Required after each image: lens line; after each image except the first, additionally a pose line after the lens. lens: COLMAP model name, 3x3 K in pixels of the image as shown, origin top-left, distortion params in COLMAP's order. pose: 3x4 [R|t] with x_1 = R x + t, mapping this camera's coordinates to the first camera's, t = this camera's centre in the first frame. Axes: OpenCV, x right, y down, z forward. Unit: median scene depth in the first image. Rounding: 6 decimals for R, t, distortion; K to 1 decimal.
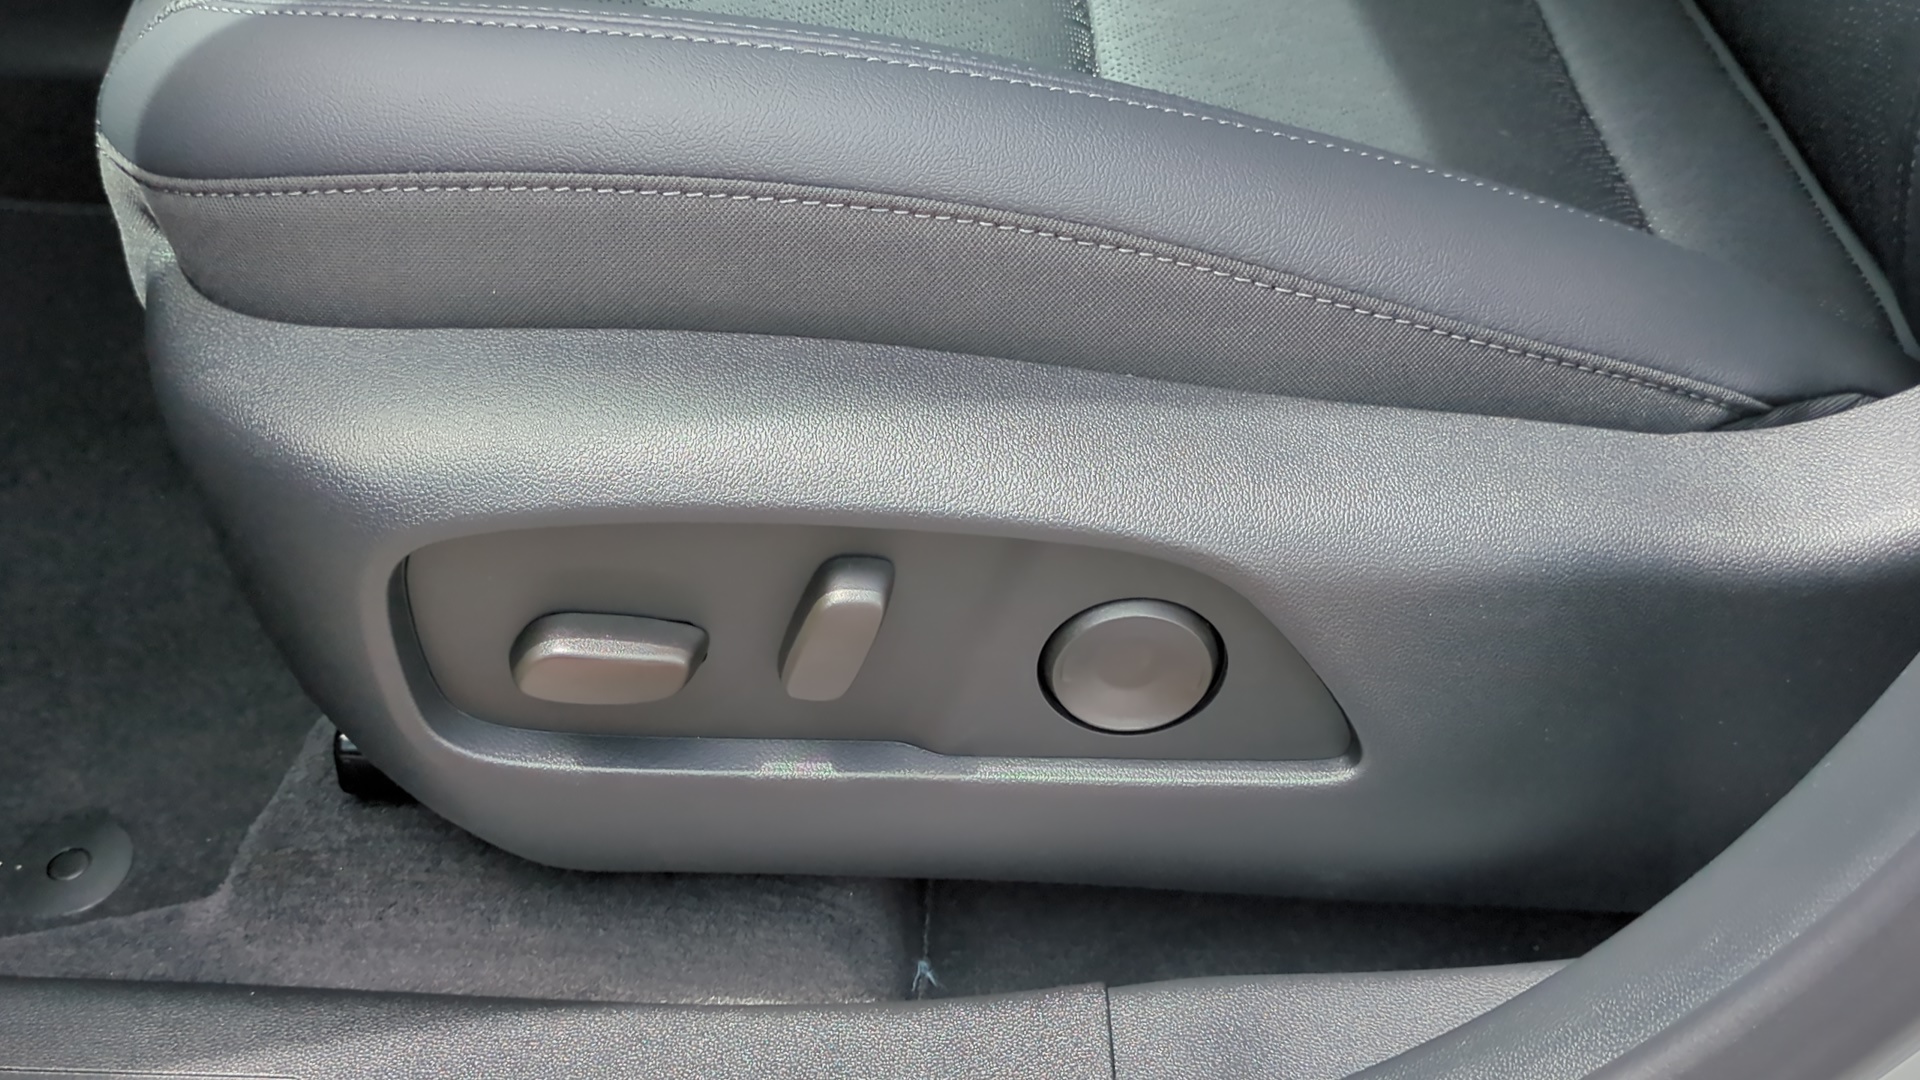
lens RADIAL K [[2086.9, 0, 961.6], [0, 2086.9, 536.1], [0, 0, 1]] dist [0.050045, 0.000000]
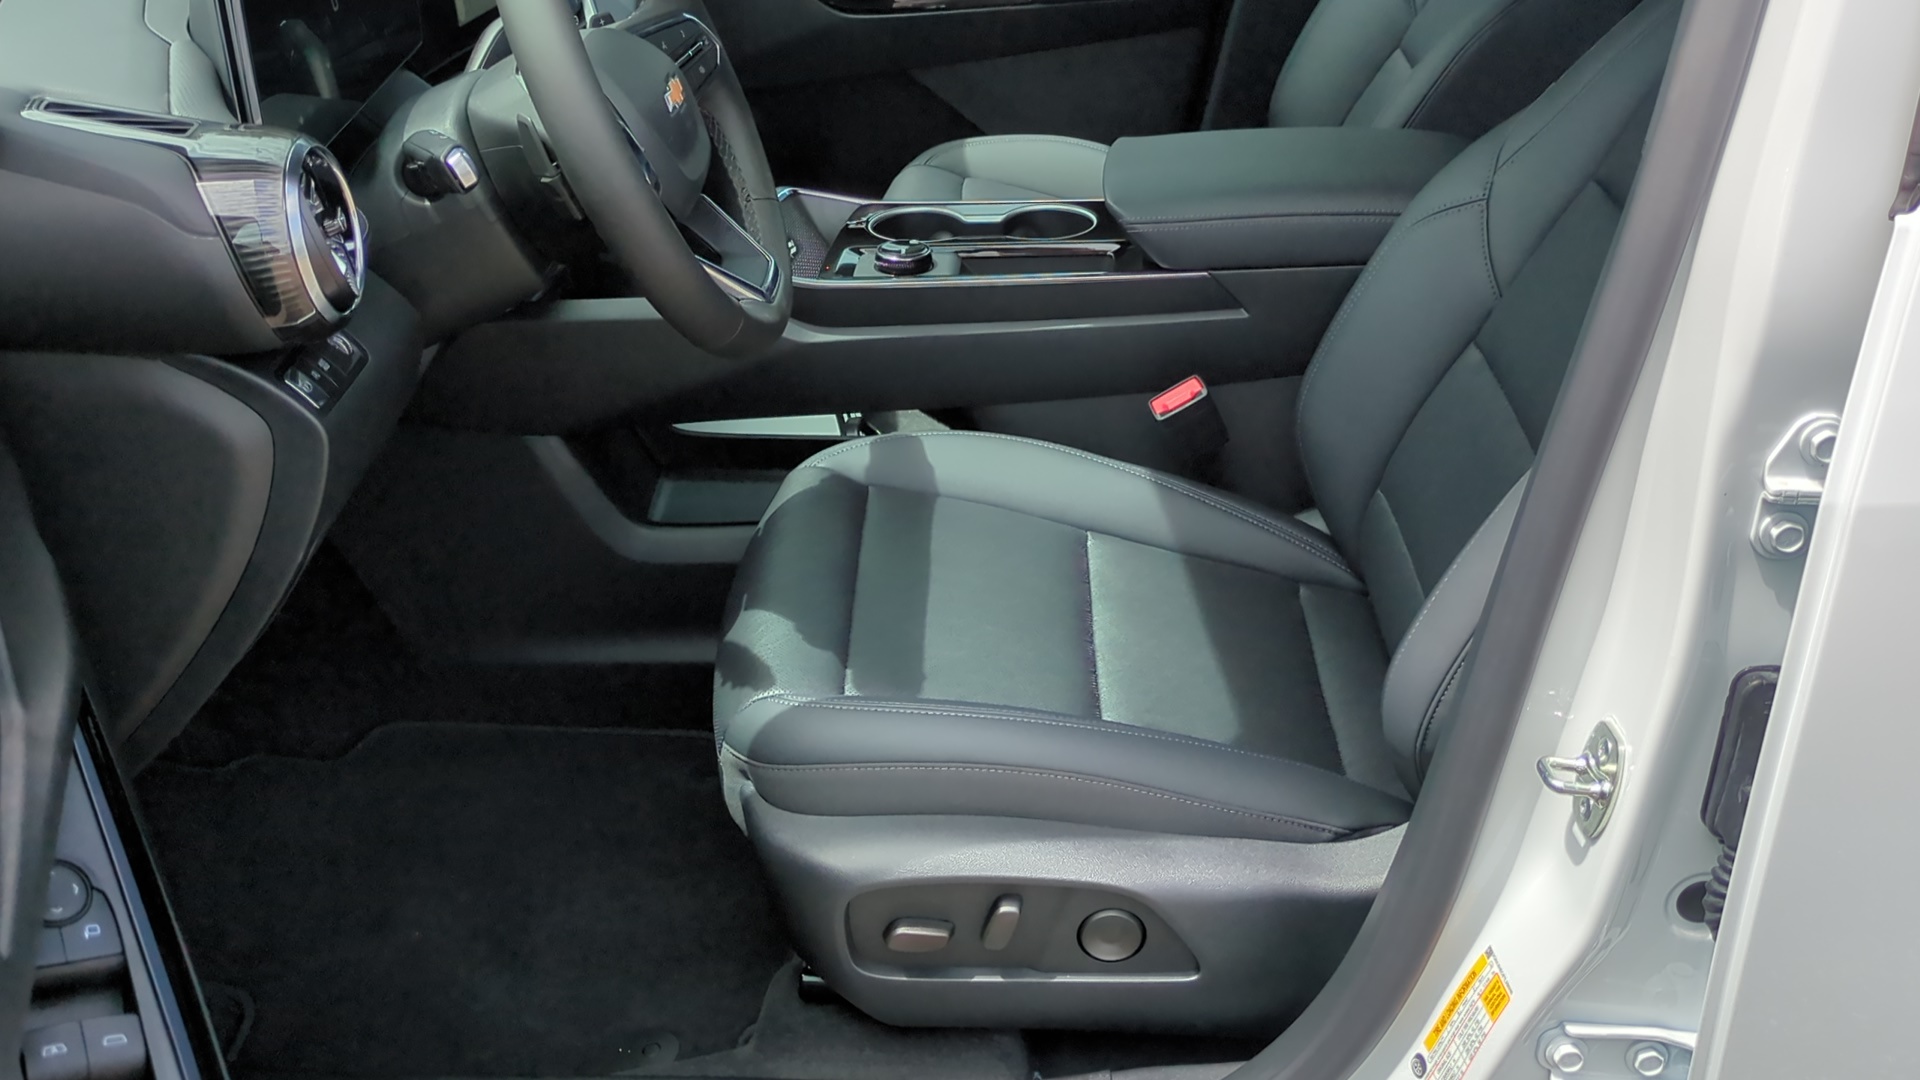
lens RADIAL K [[2086.9, 0, 965.3], [0, 2086.9, 522.1], [0, 0, 1]] dist [0.050045, 0.000000]
pose [[0.998871, -0.026552, -0.039384, 0.012878], [0.018830, 0.982585, -0.184857, 0.033231], [0.043606, 0.183907, 0.981976, -1.732960]]
